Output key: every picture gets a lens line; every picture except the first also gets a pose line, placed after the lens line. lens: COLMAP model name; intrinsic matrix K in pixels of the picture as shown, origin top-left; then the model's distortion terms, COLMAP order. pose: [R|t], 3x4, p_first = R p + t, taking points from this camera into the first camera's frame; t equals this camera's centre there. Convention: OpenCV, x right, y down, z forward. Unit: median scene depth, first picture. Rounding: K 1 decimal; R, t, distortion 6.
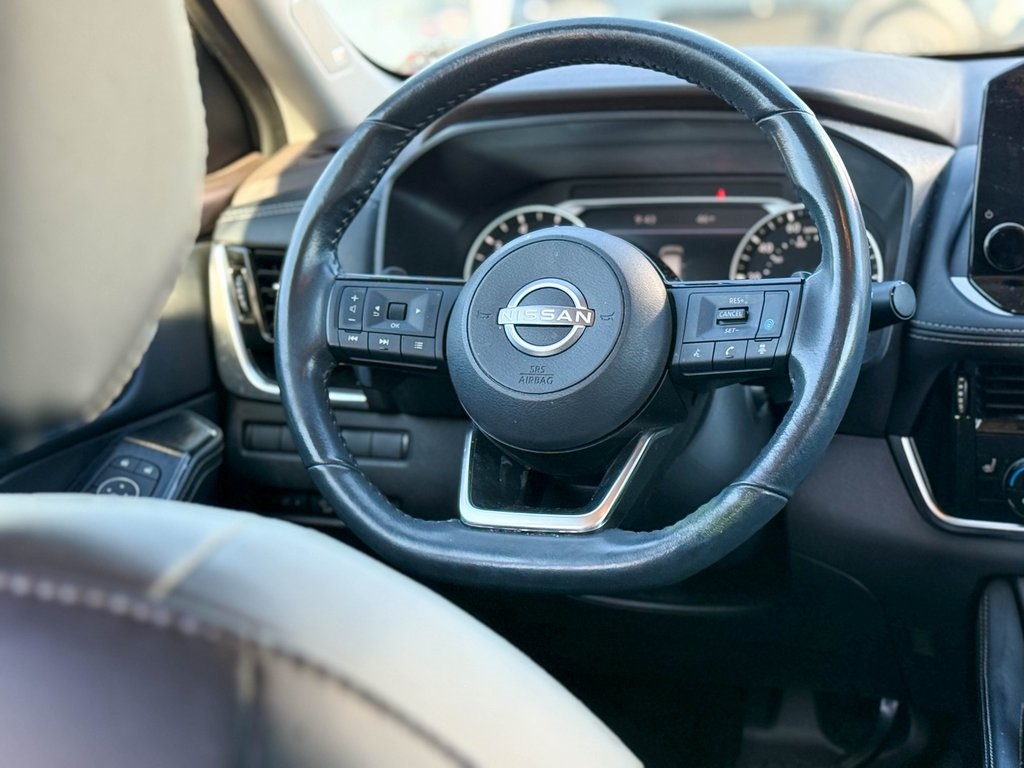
lens RADIAL K [[1940.9, 0, 504.7], [0, 1940.9, 381.3], [0, 0, 1]] dist [0.141159, 0.000000]
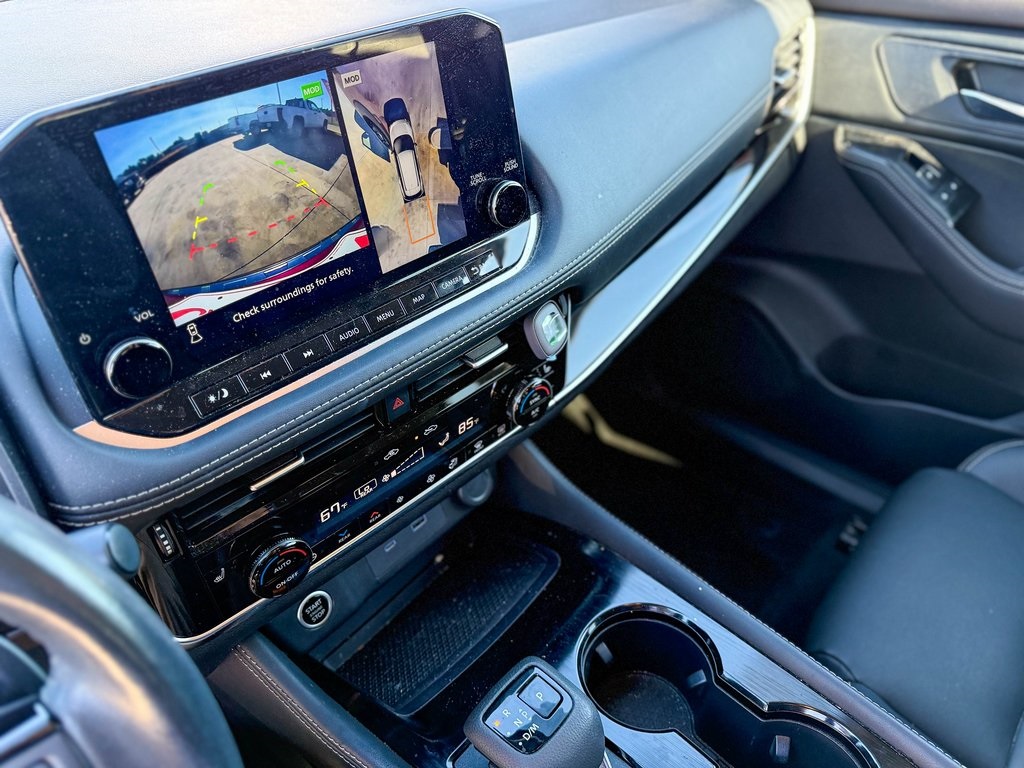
lens RADIAL K [[733.4, 0, 517.8], [0, 733.4, 391.2], [0, 0, 1]] dist [0.046021, -0.061535]
pose [[0.388998, -0.553623, 0.736330, 0.098303], [0.193103, 0.830527, 0.522432, -0.188136], [-0.900773, -0.061038, 0.429980, 0.755861]]
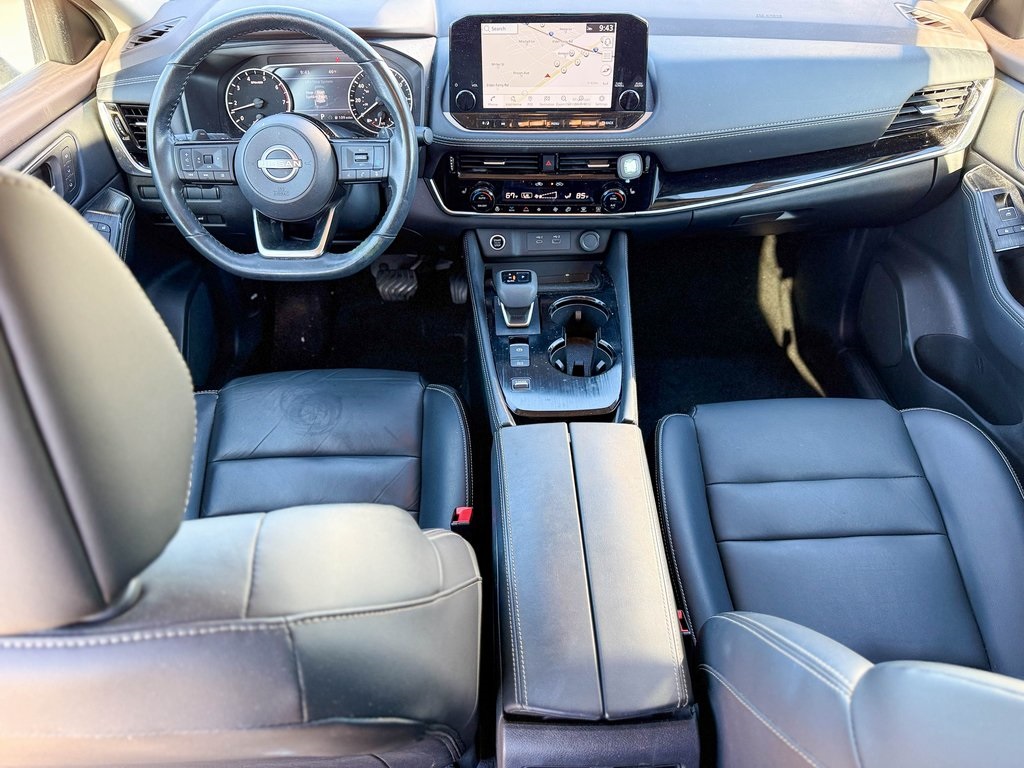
lens RADIAL K [[733.4, 0, 506.3], [0, 733.4, 401.4], [0, 0, 1]] dist [0.046021, -0.061535]
pose [[0.941217, -0.202931, 0.270053, -0.019134], [0.042218, 0.863841, 0.501992, -0.208344], [-0.335153, -0.461082, 0.821630, 0.058267]]
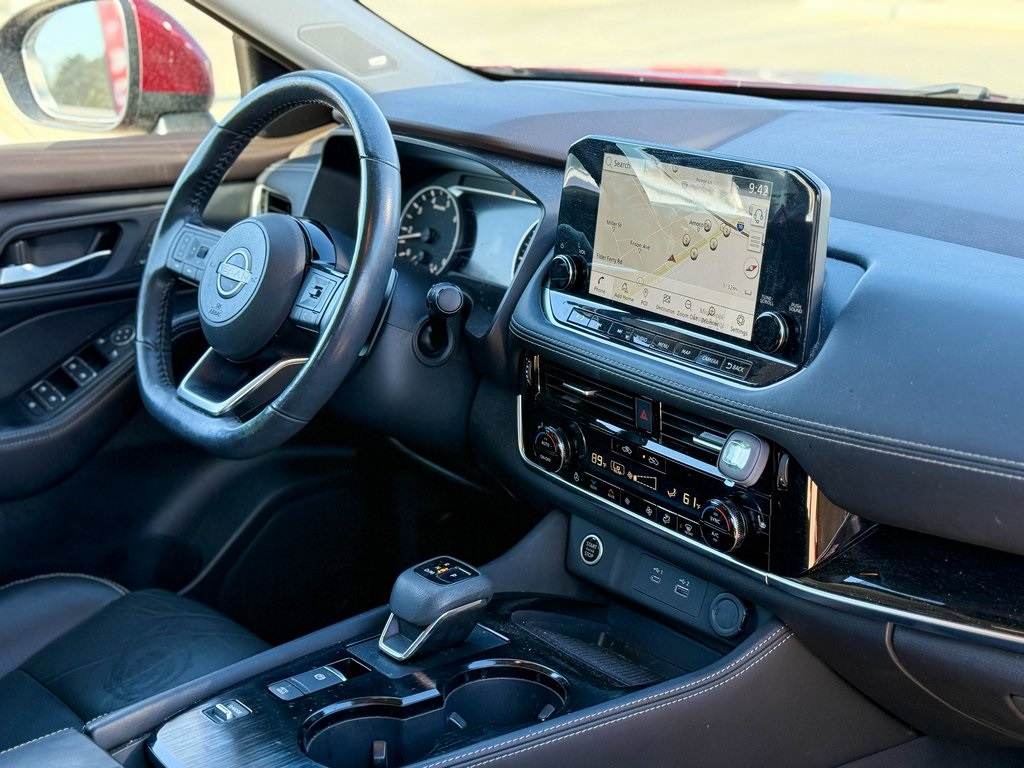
lens RADIAL K [[1485.2, 0, 510.1], [0, 1485.2, 389.3], [0, 0, 1]] dist [0.053454, 0.000000]
pose [[0.846327, 0.193187, -0.496396, 0.768357], [-0.131991, 0.978909, 0.155934, -0.147729], [0.516051, -0.066451, 0.853976, 0.100630]]
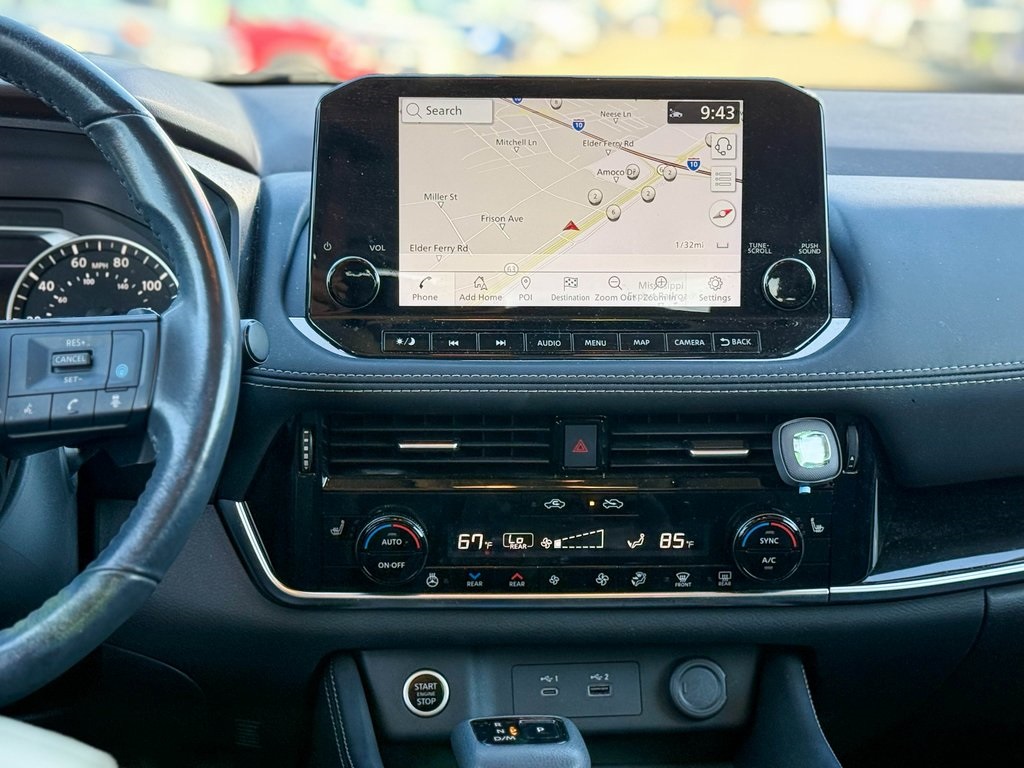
lens RADIAL K [[1940.9, 0, 505.4], [0, 1940.9, 386.8], [0, 0, 1]] dist [0.141159, 0.000000]
pose [[0.892316, -0.021825, 0.450884, -0.083843], [0.035710, 0.999113, -0.022308, 0.001359], [-0.449998, 0.036007, 0.892304, 0.181381]]
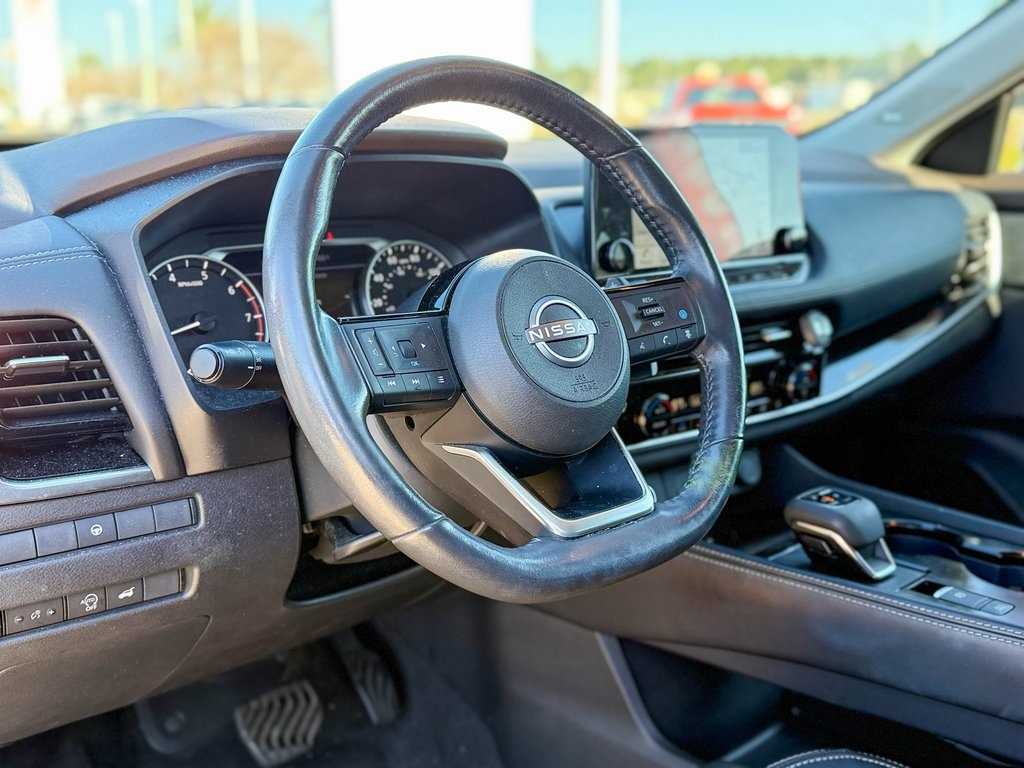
lens RADIAL K [[1054.0, 0, 513.8], [0, 1054.0, 387.9], [0, 0, 1]] dist [0.062255, 0.000000]
pose [[0.485972, -0.152193, 0.860621, -0.475196], [0.147359, 0.984892, 0.090959, -0.056413], [-0.861462, 0.082616, 0.501057, 0.700853]]
